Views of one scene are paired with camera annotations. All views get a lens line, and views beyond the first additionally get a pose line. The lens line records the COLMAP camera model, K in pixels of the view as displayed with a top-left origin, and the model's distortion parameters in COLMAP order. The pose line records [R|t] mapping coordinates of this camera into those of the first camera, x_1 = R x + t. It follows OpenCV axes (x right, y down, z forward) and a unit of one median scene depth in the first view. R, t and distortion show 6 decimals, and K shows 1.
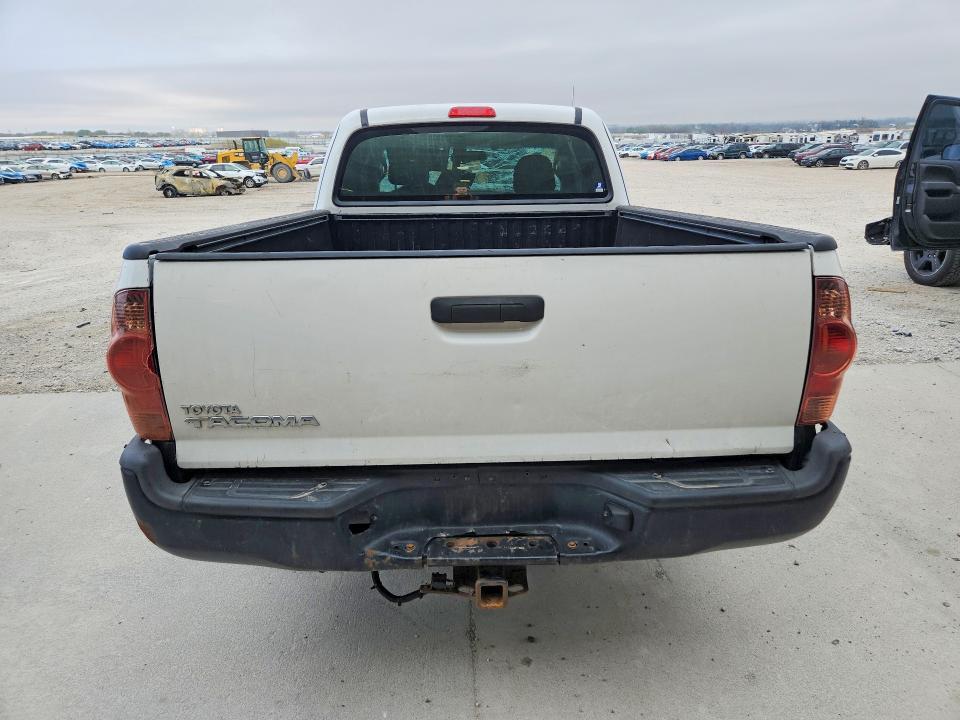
lens RADIAL K [[646.9, 0, 482.0], [0, 646.9, 359.4], [0, 0, 1]] dist [0.020964, -0.008103]
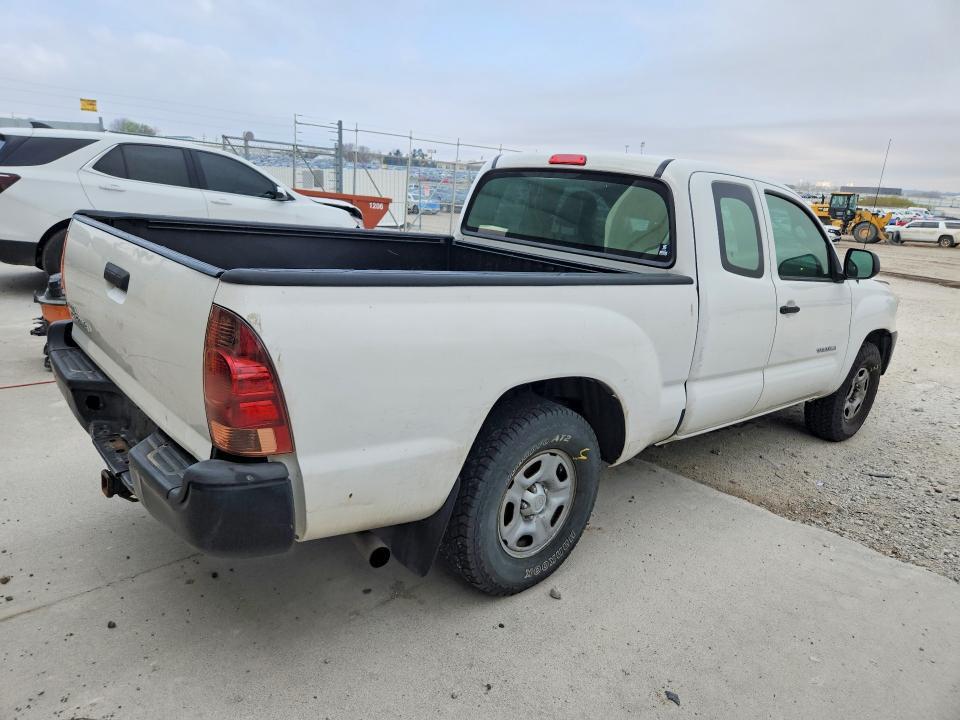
lens RADIAL K [[646.9, 0, 480.1], [0, 646.9, 360.8], [0, 0, 1]] dist [0.020964, -0.008103]
pose [[0.640081, 0.260177, -0.722914, 0.685191], [-0.310617, 0.948224, 0.066240, -0.106299], [0.702718, 0.182150, 0.687756, 0.260653]]
